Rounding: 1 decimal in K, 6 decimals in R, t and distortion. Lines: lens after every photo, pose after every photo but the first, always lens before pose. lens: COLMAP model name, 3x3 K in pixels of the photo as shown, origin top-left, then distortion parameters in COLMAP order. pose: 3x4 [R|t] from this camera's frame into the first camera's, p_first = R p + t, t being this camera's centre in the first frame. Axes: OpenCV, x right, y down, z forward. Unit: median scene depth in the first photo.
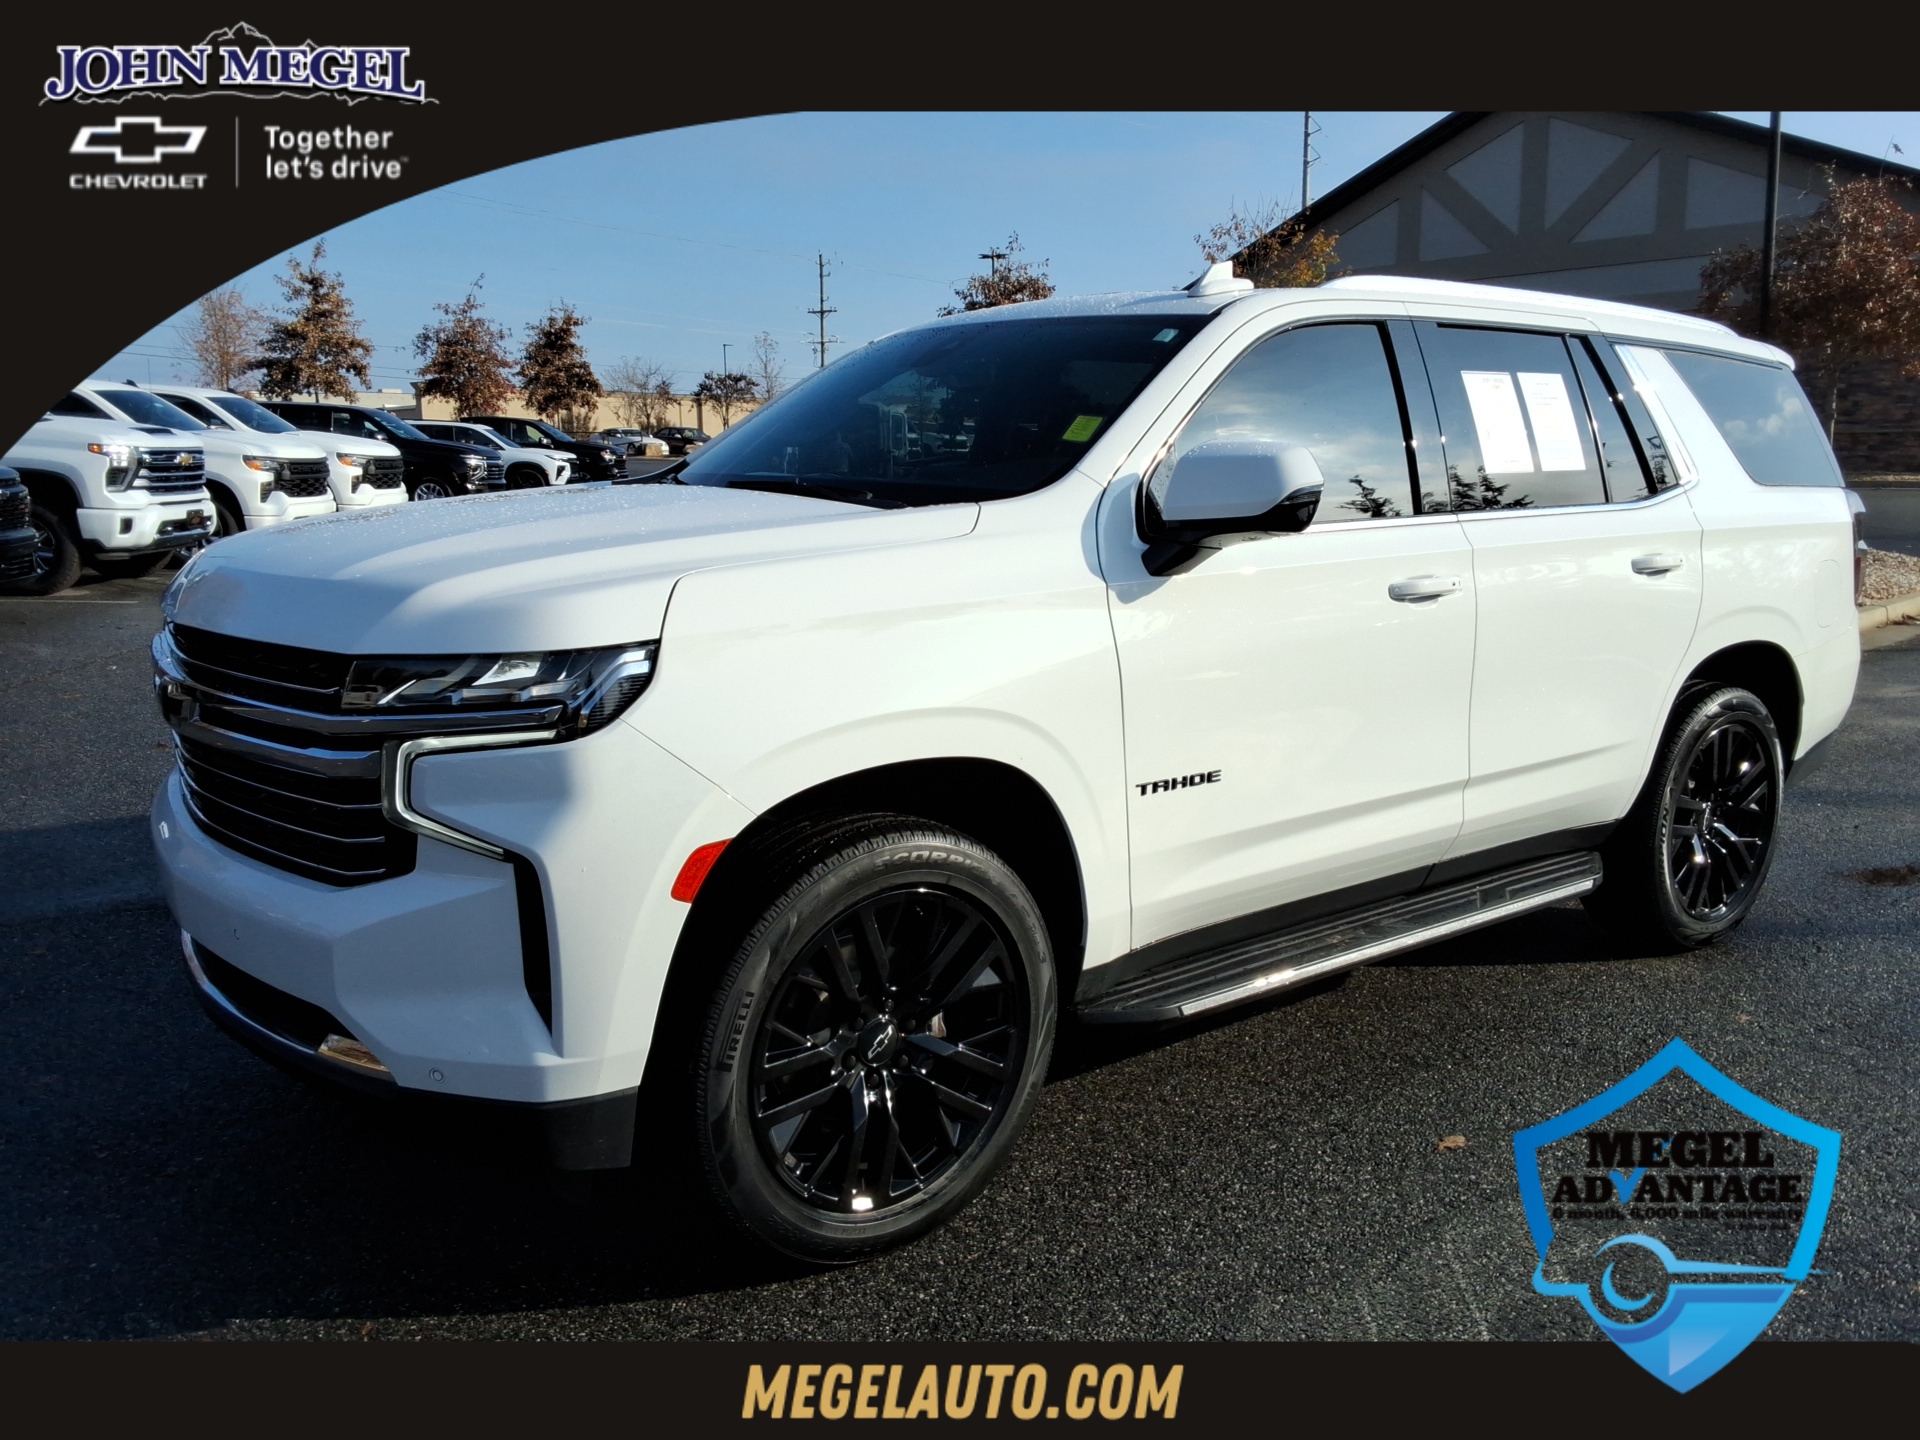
lens RADIAL K [[1543.1, 0, 971.8], [0, 1543.1, 709.0], [0, 0, 1]] dist [0.103535, -0.154485]
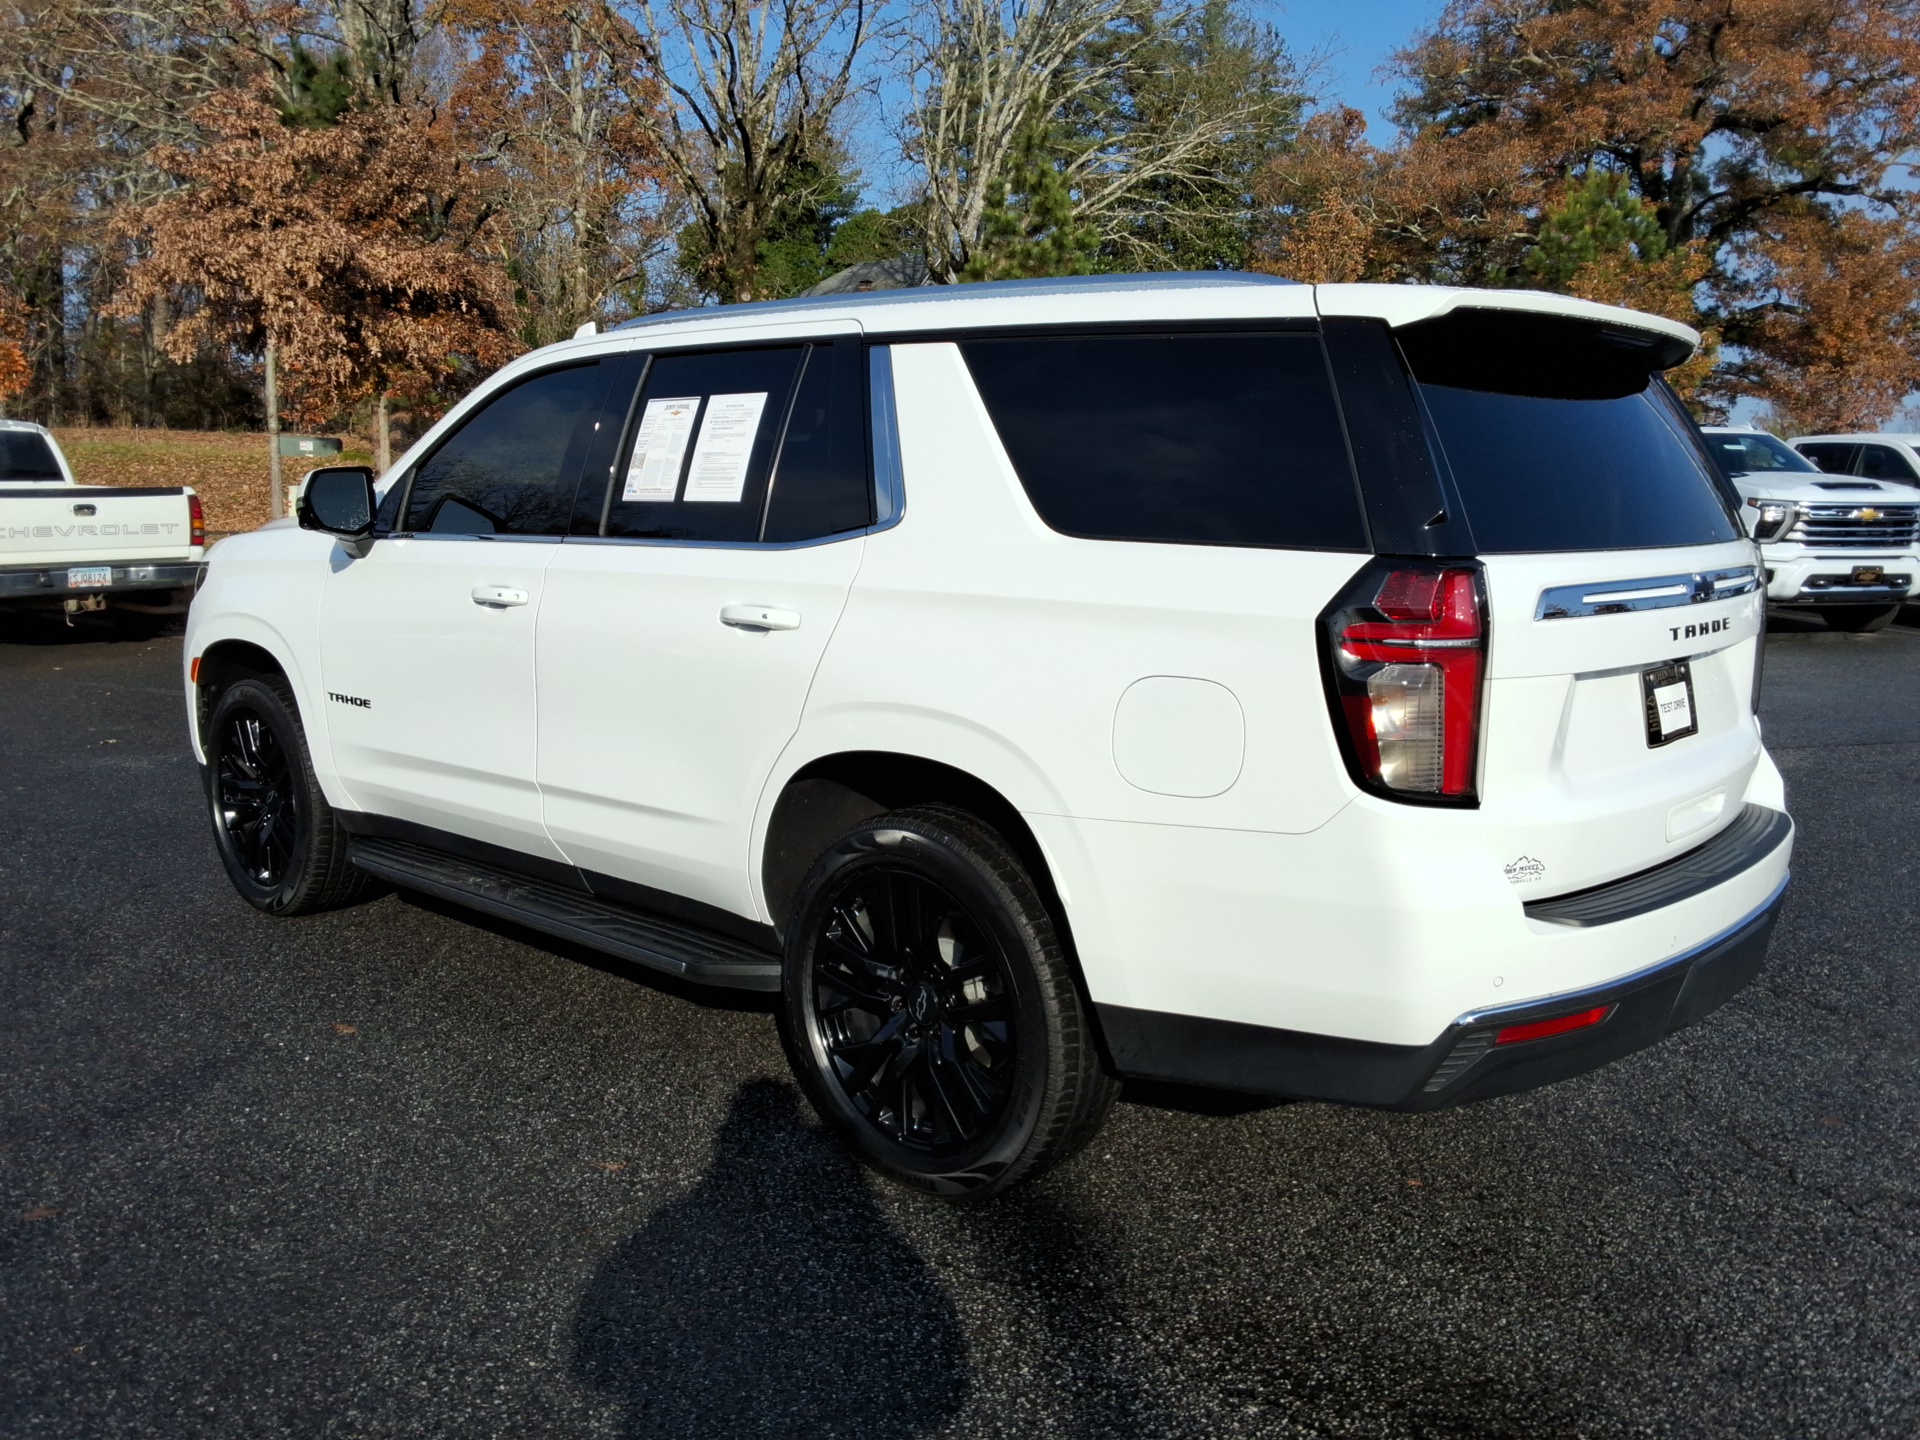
lens RADIAL K [[1543.1, 0, 971.8], [0, 1543.1, 707.8], [0, 0, 1]] dist [0.103535, -0.154485]
pose [[0.170717, 0.131344, -0.976527, 1.310579], [-0.171879, 0.979850, 0.101744, -0.153679], [0.970213, 0.150475, 0.189852, 1.005167]]
